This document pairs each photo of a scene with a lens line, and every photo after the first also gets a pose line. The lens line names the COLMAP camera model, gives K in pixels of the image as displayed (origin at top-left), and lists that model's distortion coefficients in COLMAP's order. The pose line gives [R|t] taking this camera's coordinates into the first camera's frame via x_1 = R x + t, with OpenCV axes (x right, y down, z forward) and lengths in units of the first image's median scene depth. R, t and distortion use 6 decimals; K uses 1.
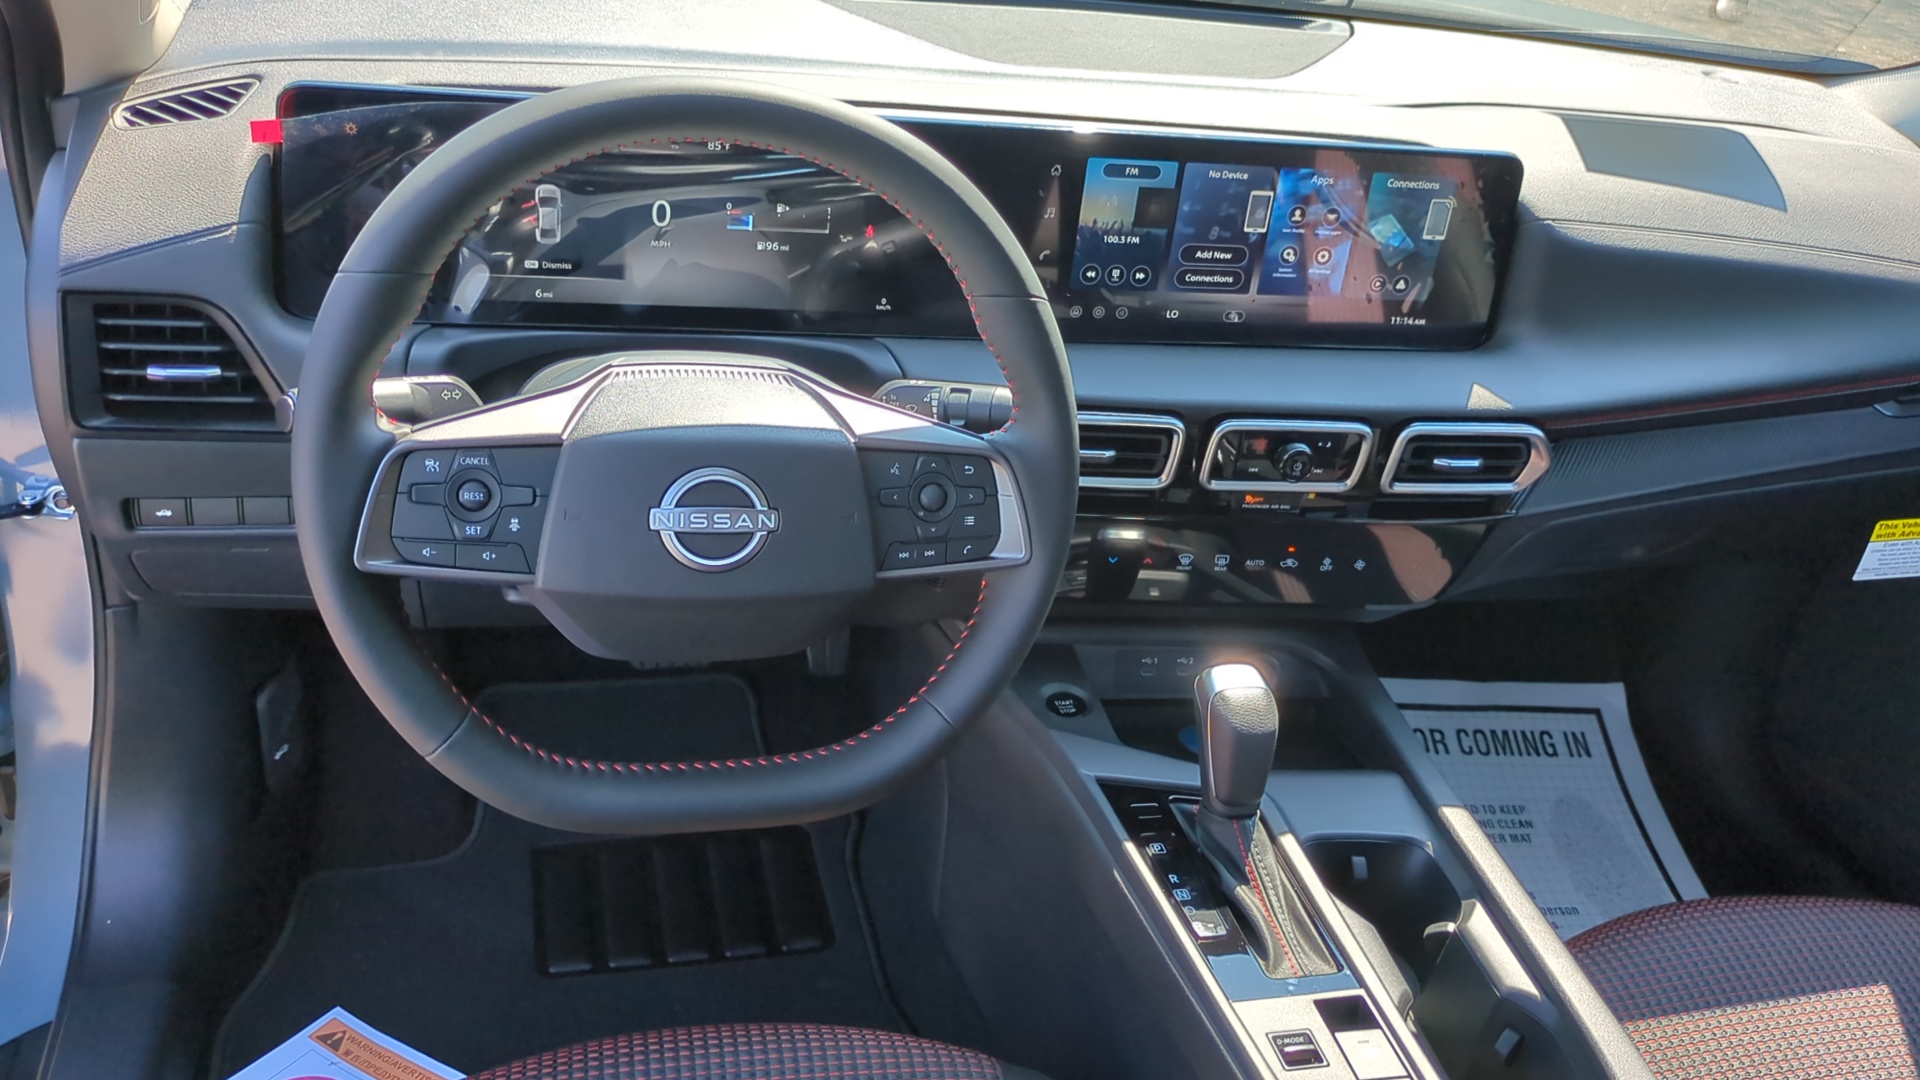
lens RADIAL K [[1388.2, 0, 960.2], [0, 1388.2, 545.5], [0, 0, 1]] dist [0.068430, 0.009014]
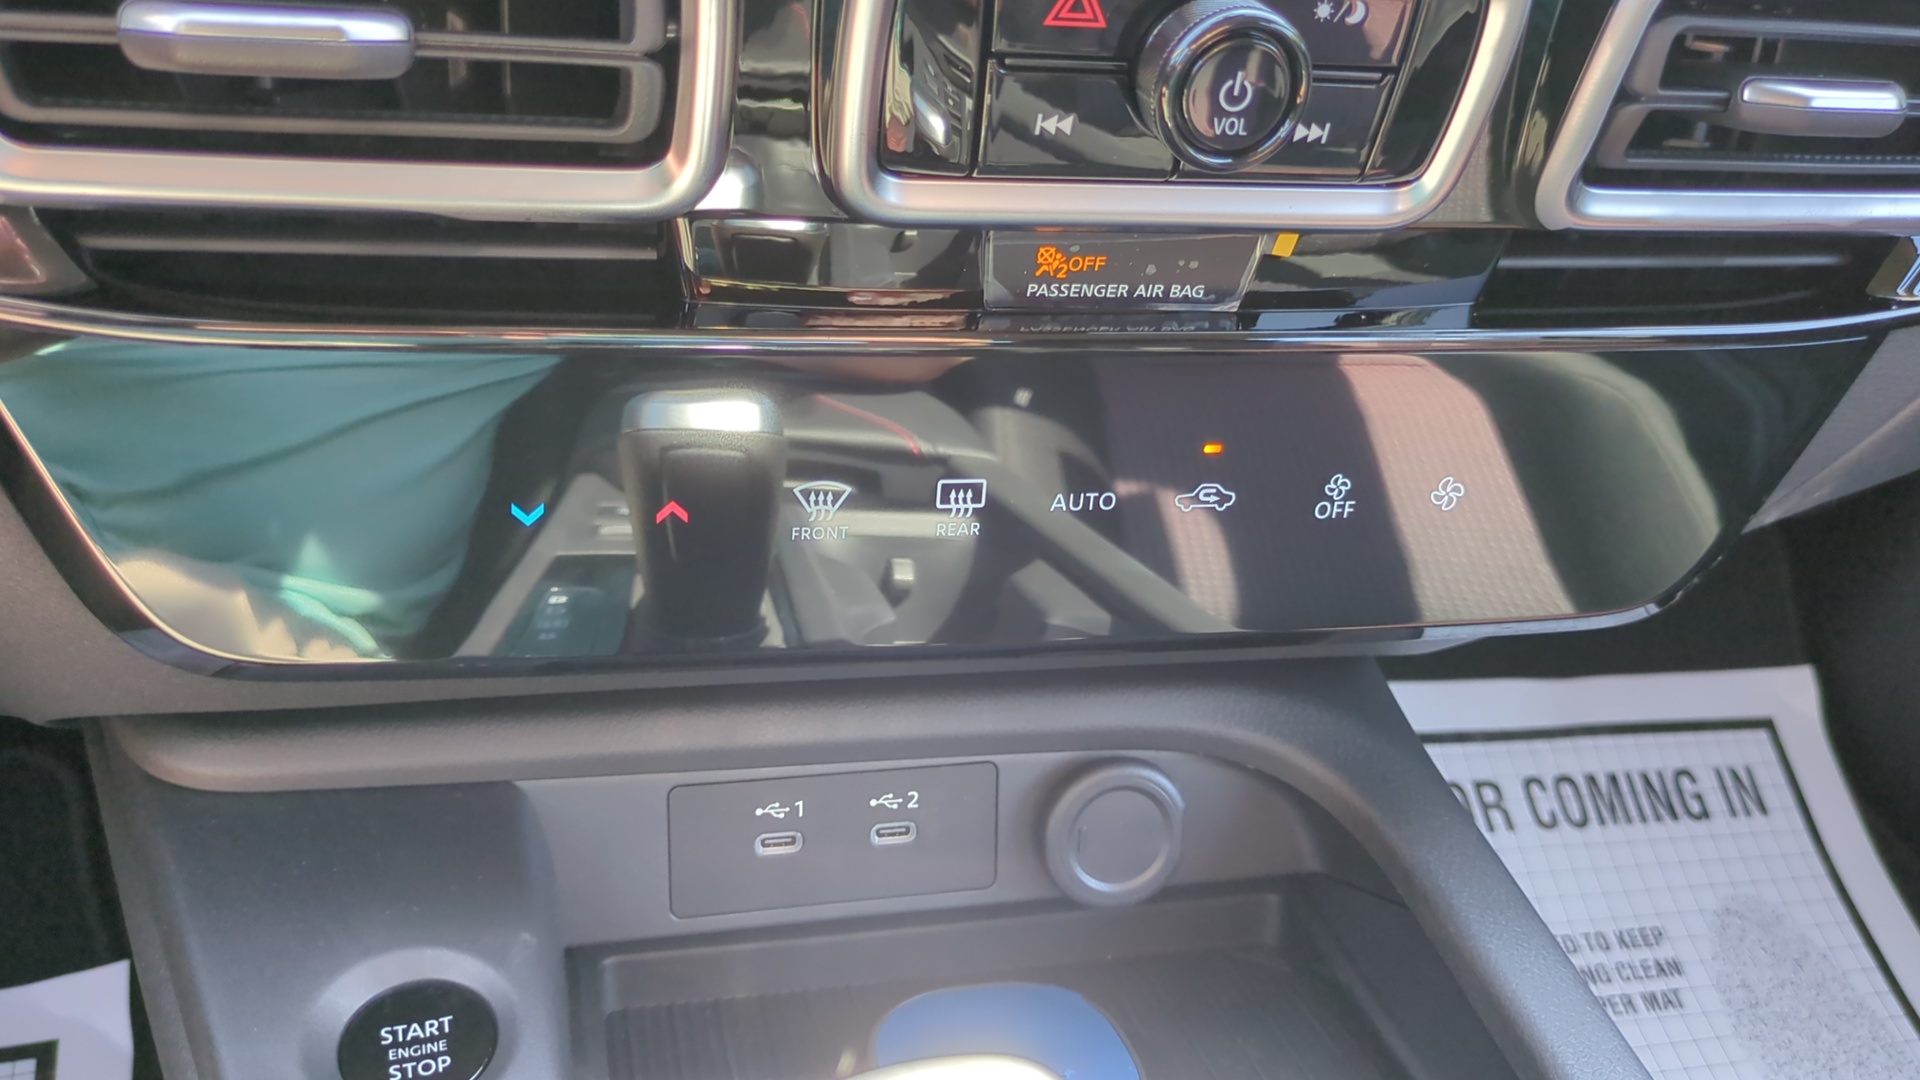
lens RADIAL K [[1388.2, 0, 962.9], [0, 1388.2, 536.2], [0, 0, 1]] dist [0.068430, 0.009014]
pose [[0.997344, -0.035863, 0.063398, 0.118137], [0.031458, 0.997109, 0.069167, -0.000612], [-0.065695, -0.066989, 0.995589, 0.504315]]
